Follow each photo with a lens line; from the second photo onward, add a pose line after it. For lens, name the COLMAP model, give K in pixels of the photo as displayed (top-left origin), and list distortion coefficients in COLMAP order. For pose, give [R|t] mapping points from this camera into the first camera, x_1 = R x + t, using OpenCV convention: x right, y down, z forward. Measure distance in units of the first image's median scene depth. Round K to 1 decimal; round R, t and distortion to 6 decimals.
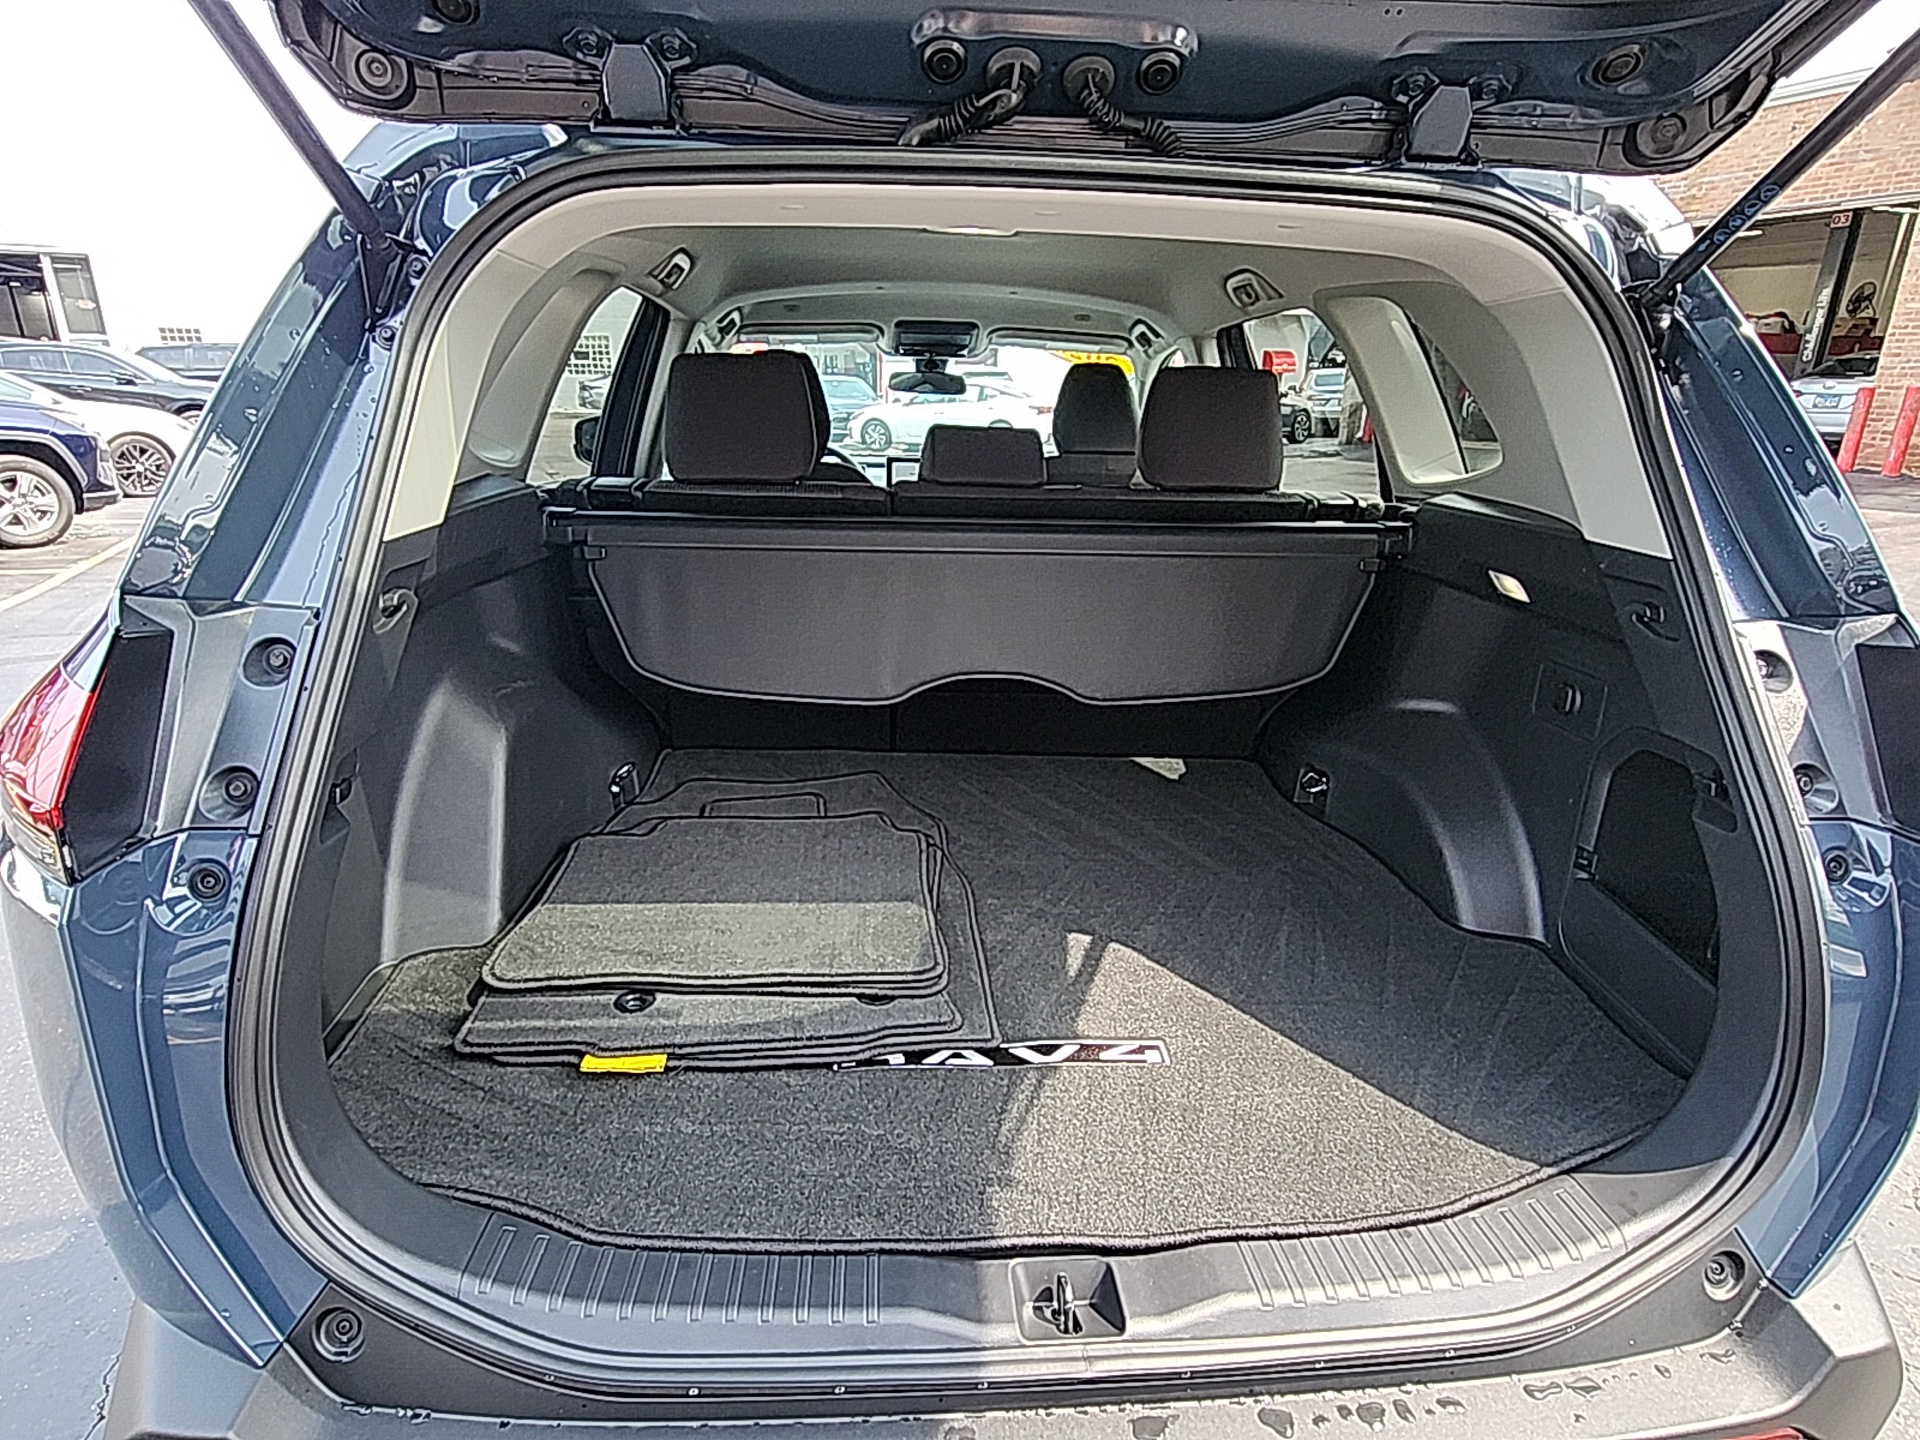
lens RADIAL K [[1027.8, 0, 958.0], [0, 1027.8, 739.0], [0, 0, 1]] dist [0.002504, -0.001047]
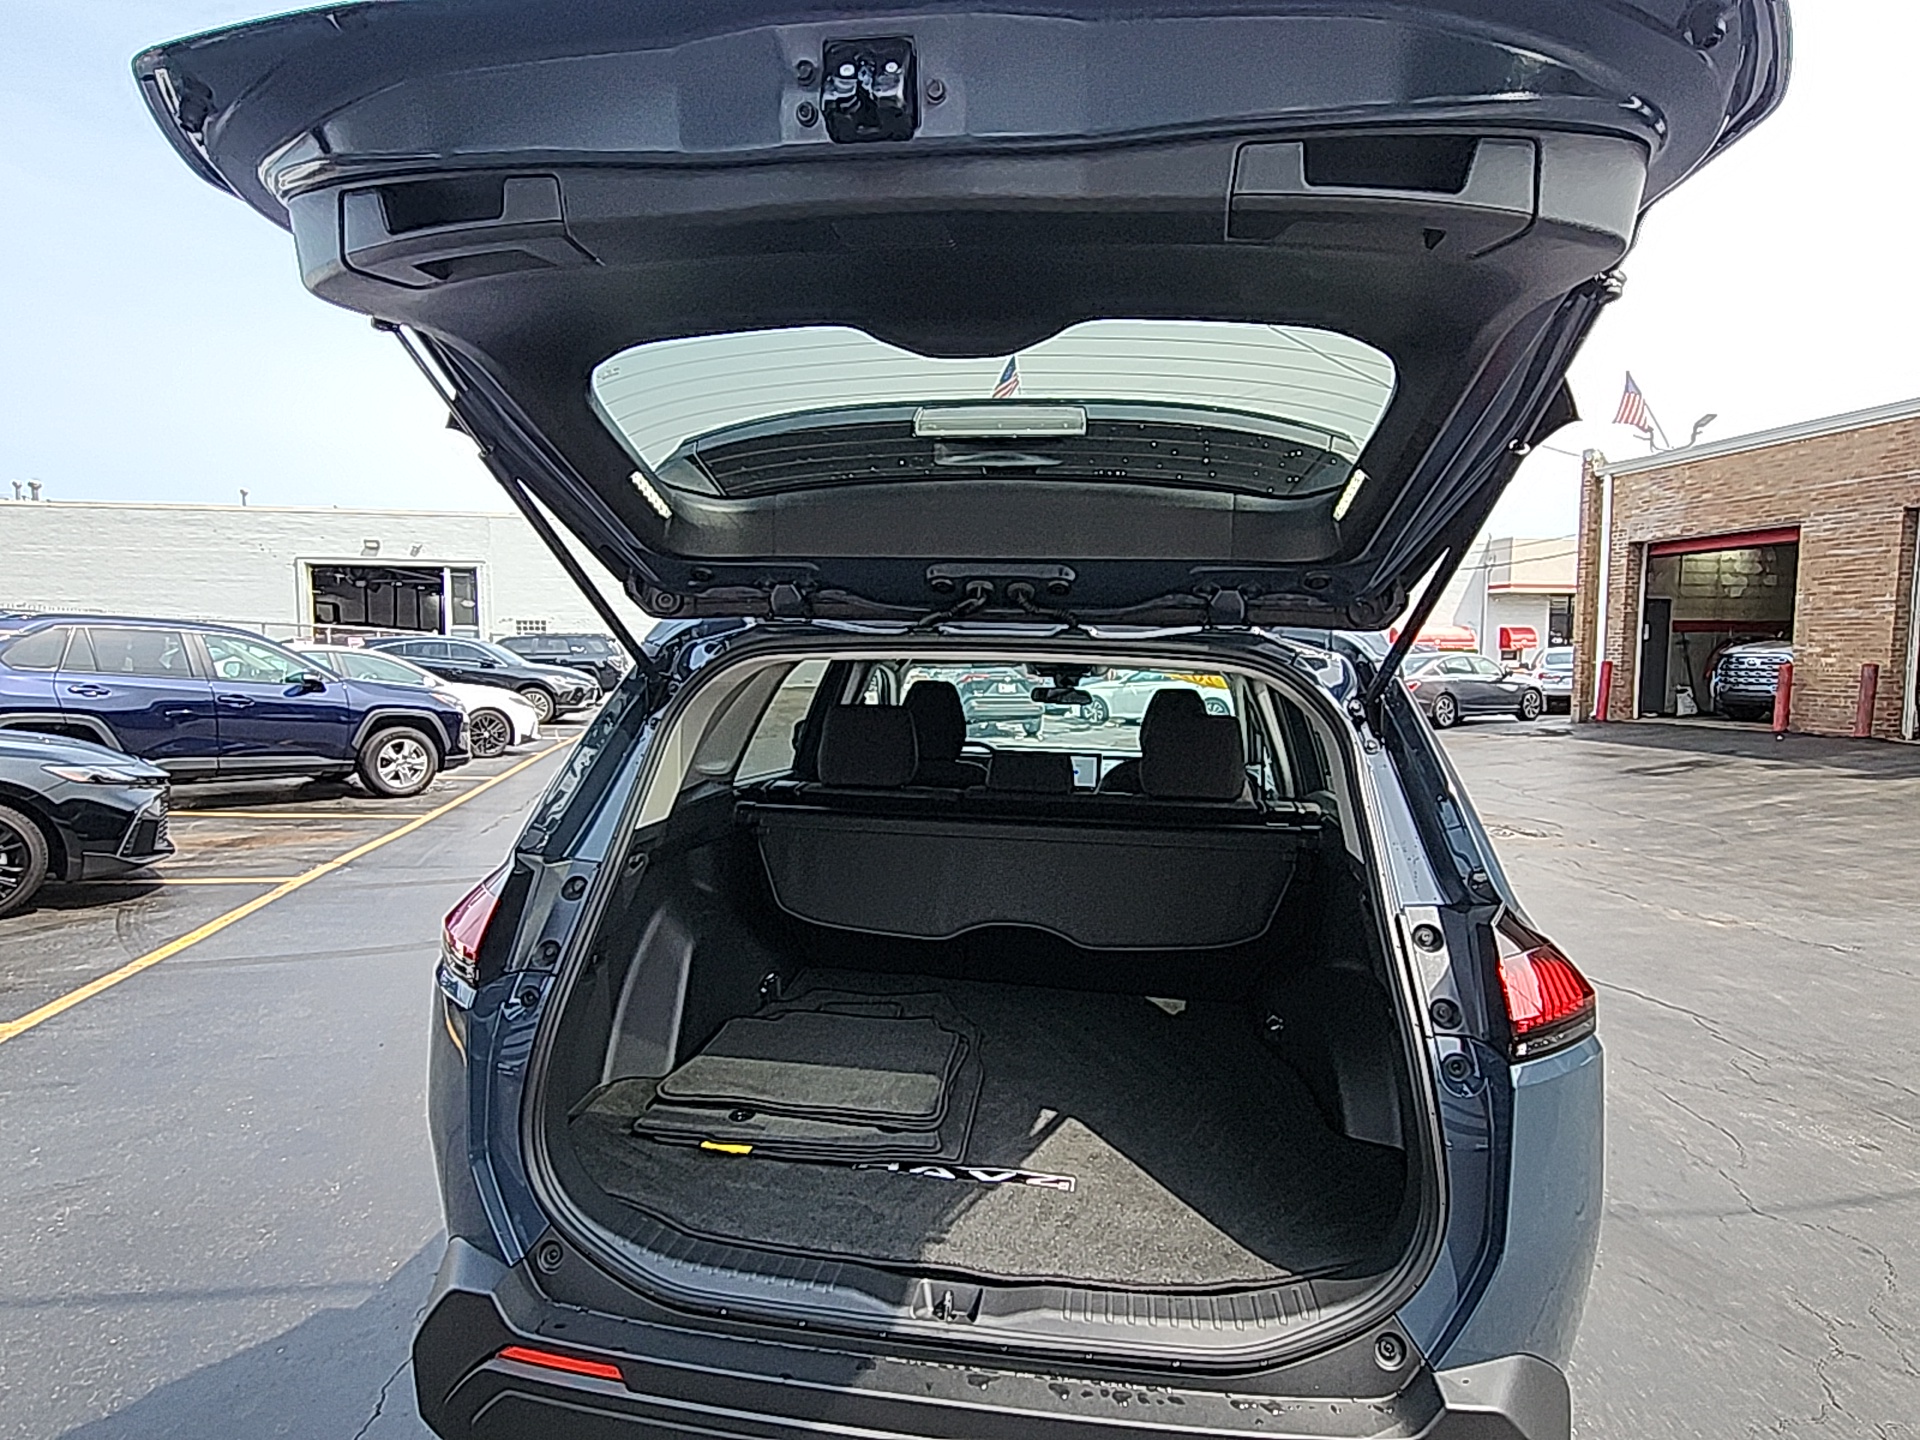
lens RADIAL K [[1027.8, 0, 958.0], [0, 1027.8, 739.0], [0, 0, 1]] dist [0.002504, -0.001047]
pose [[0.975618, 0.012830, -0.219098, 0.301543], [-0.067447, 0.967509, -0.243676, 0.049613], [0.208853, 0.252513, 0.944785, -0.493572]]
